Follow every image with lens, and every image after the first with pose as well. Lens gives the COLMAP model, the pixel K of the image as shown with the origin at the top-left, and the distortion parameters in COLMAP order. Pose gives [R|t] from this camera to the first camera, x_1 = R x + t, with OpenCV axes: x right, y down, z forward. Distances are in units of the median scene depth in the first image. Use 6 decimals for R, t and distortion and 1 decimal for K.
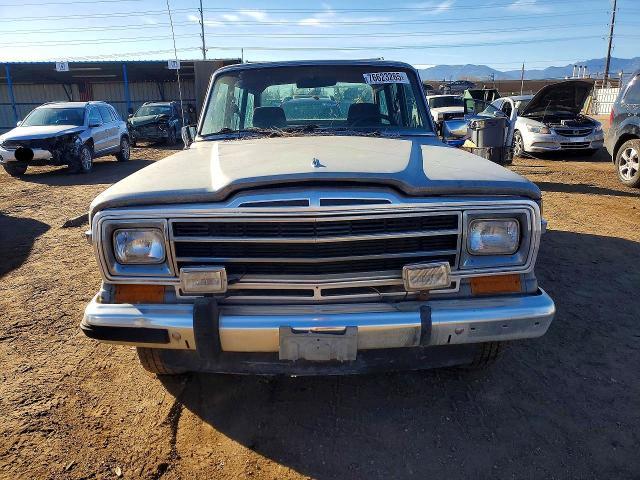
lens RADIAL K [[527.7, 0, 336.7], [0, 527.7, 240.3], [0, 0, 1]] dist [0.018203, -0.006749]
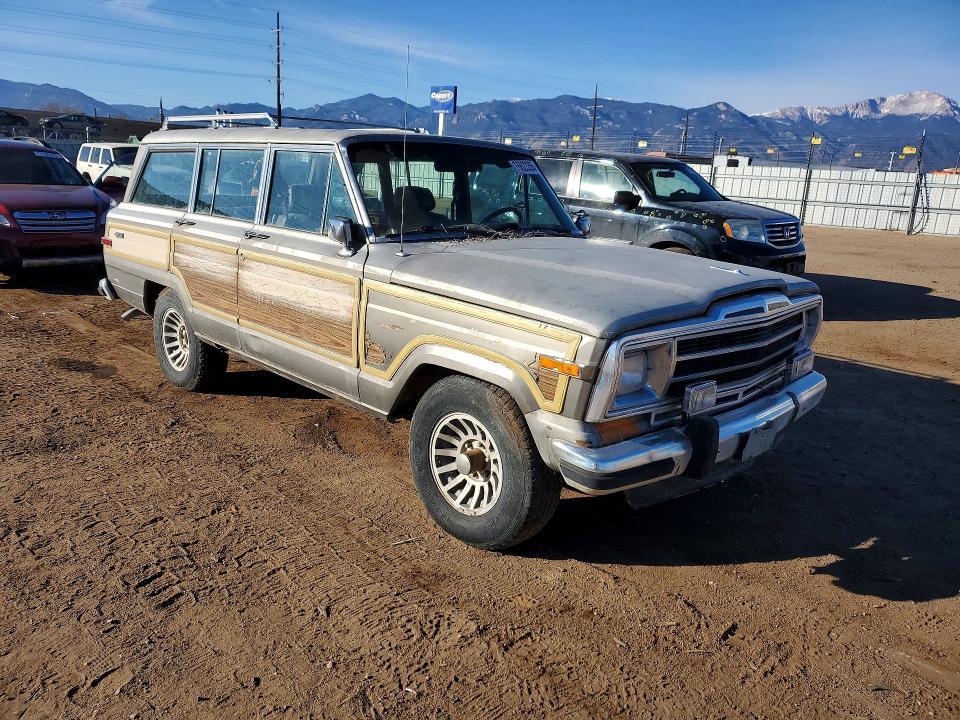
lens RADIAL K [[791.6, 0, 505.0], [0, 791.6, 360.4], [0, 0, 1]] dist [0.018203, -0.006749]
pose [[0.672858, -0.114015, 0.730933, -1.261855], [0.114767, 0.992177, 0.049117, -0.084285], [-0.730815, 0.050839, 0.680679, 0.221541]]
